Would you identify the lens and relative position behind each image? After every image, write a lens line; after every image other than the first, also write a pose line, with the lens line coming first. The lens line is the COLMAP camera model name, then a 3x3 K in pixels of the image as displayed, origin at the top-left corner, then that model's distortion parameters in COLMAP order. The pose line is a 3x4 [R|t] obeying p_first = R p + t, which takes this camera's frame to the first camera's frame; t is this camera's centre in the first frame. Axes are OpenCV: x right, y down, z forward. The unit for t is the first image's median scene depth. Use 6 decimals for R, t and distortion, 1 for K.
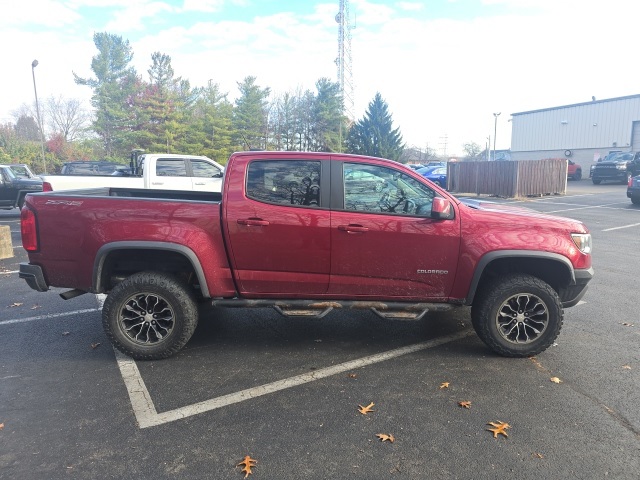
lens RADIAL K [[431.3, 0, 320.0], [0, 431.3, 240.0], [0, 0, 1]] dist [0.045152, -0.025770]
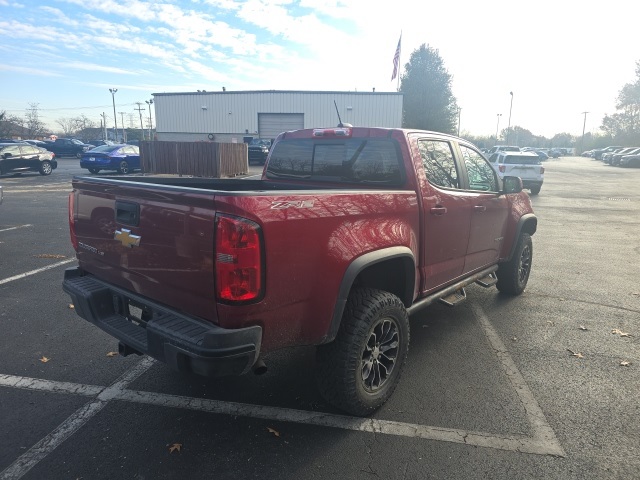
lens RADIAL K [[431.3, 0, 320.0], [0, 431.3, 240.0], [0, 0, 1]] dist [0.045152, -0.025770]
pose [[0.673405, -0.131718, 0.727445, -0.100670], [0.098579, 0.991211, 0.088223, -0.009122], [-0.732672, 0.012301, 0.680471, 0.058656]]
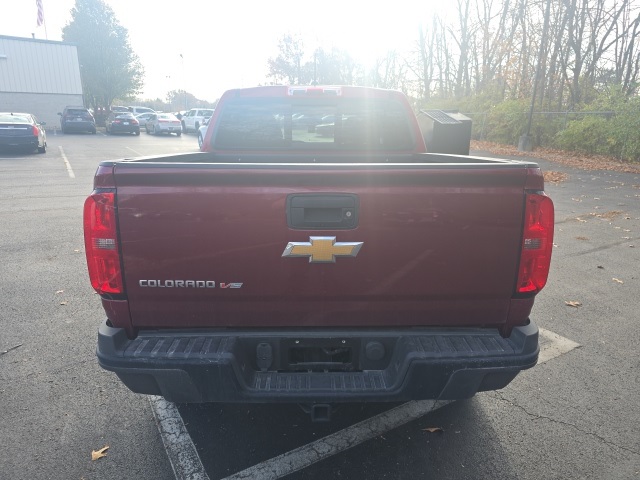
lens RADIAL K [[431.3, 0, 320.0], [0, 431.3, 240.0], [0, 0, 1]] dist [0.045152, -0.025770]
pose [[0.035188, -0.264128, 0.963846, -0.113598], [0.154055, 0.954349, 0.255901, -0.018502], [-0.987436, 0.139480, 0.074272, 0.122509]]
